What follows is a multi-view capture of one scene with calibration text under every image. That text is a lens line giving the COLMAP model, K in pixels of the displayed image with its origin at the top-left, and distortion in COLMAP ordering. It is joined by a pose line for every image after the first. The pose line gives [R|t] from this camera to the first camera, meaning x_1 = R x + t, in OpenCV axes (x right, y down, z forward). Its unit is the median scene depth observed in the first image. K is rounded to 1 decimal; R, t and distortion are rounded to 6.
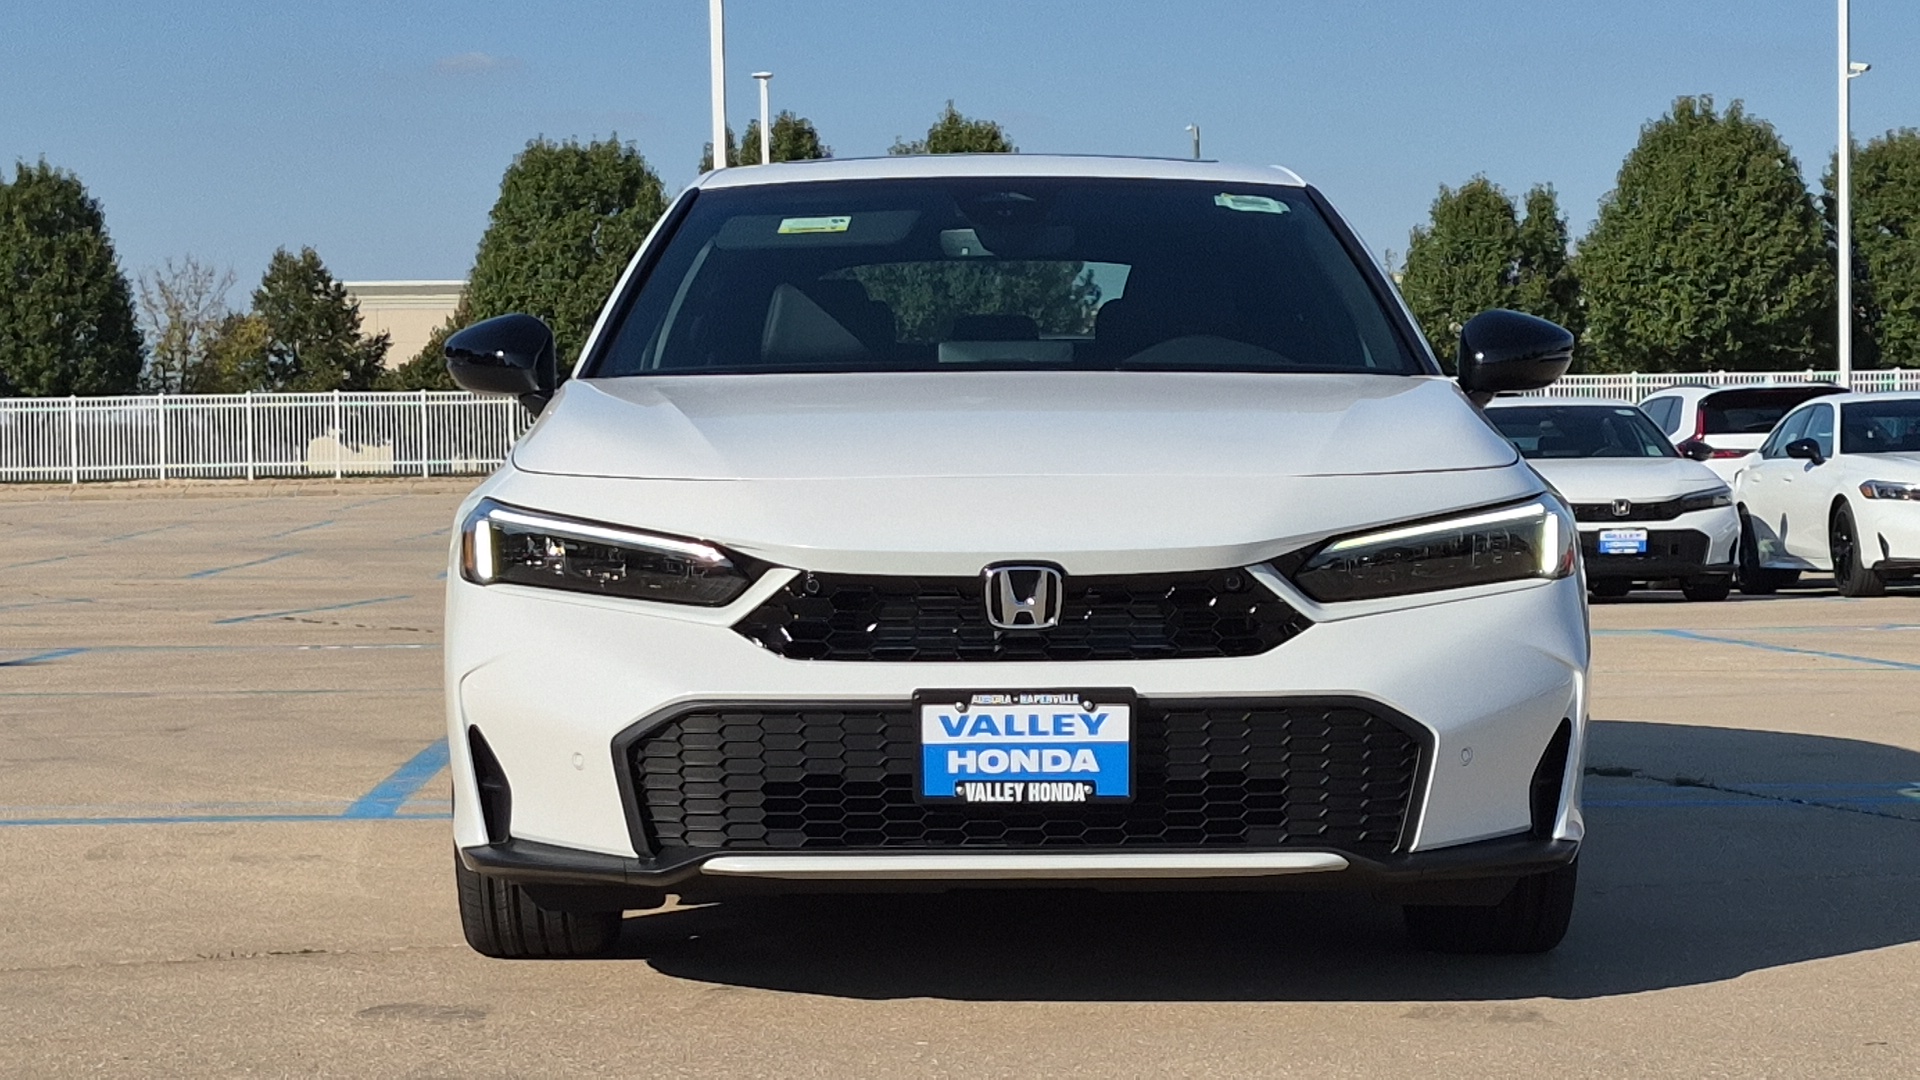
lens RADIAL K [[3734.8, 0, 969.4], [0, 3734.8, 546.5], [0, 0, 1]] dist [0.122426, 0.000000]
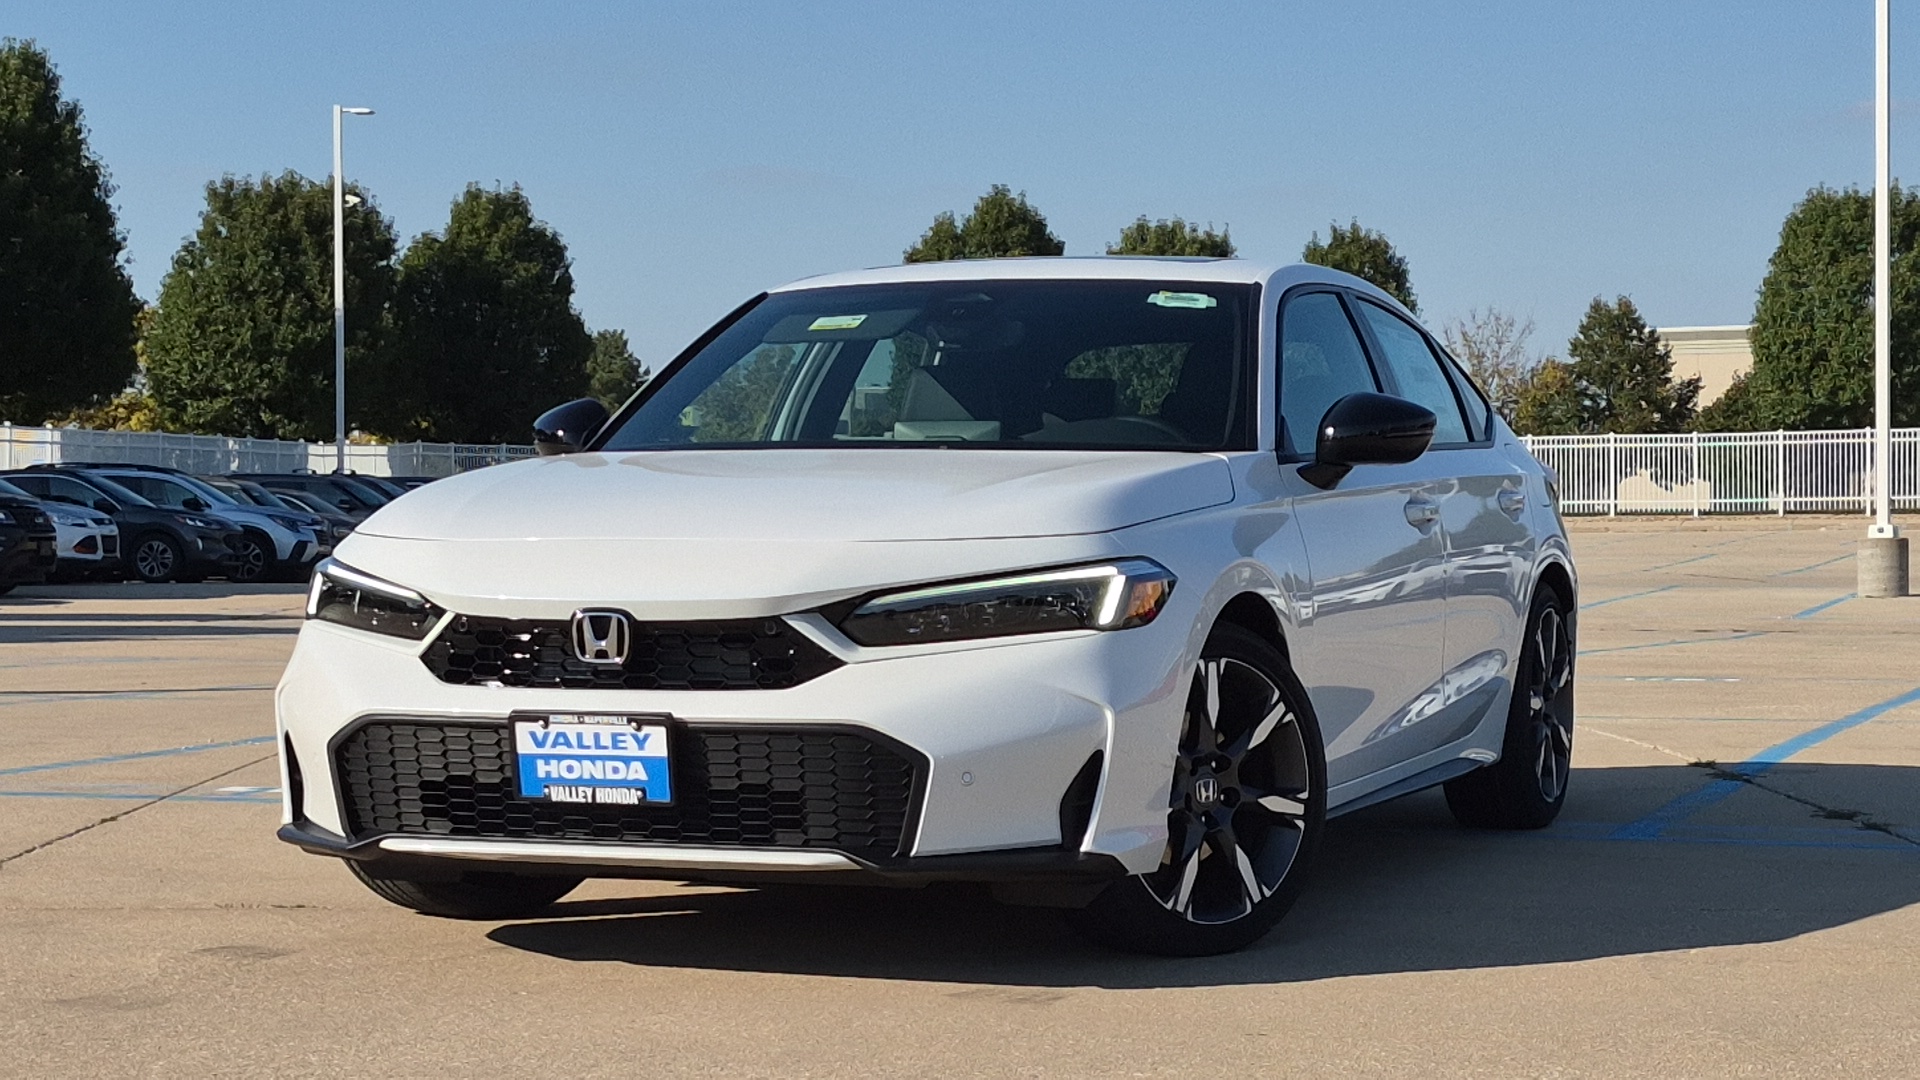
lens RADIAL K [[3556.9, 0, 954.0], [0, 3556.9, 542.9], [0, 0, 1]] dist [0.117299, 0.000000]
pose [[0.933070, 0.009330, -0.359574, 0.541867], [-0.013065, 0.999883, -0.007958, -0.009825], [0.359458, 0.012124, 0.933083, -0.060431]]
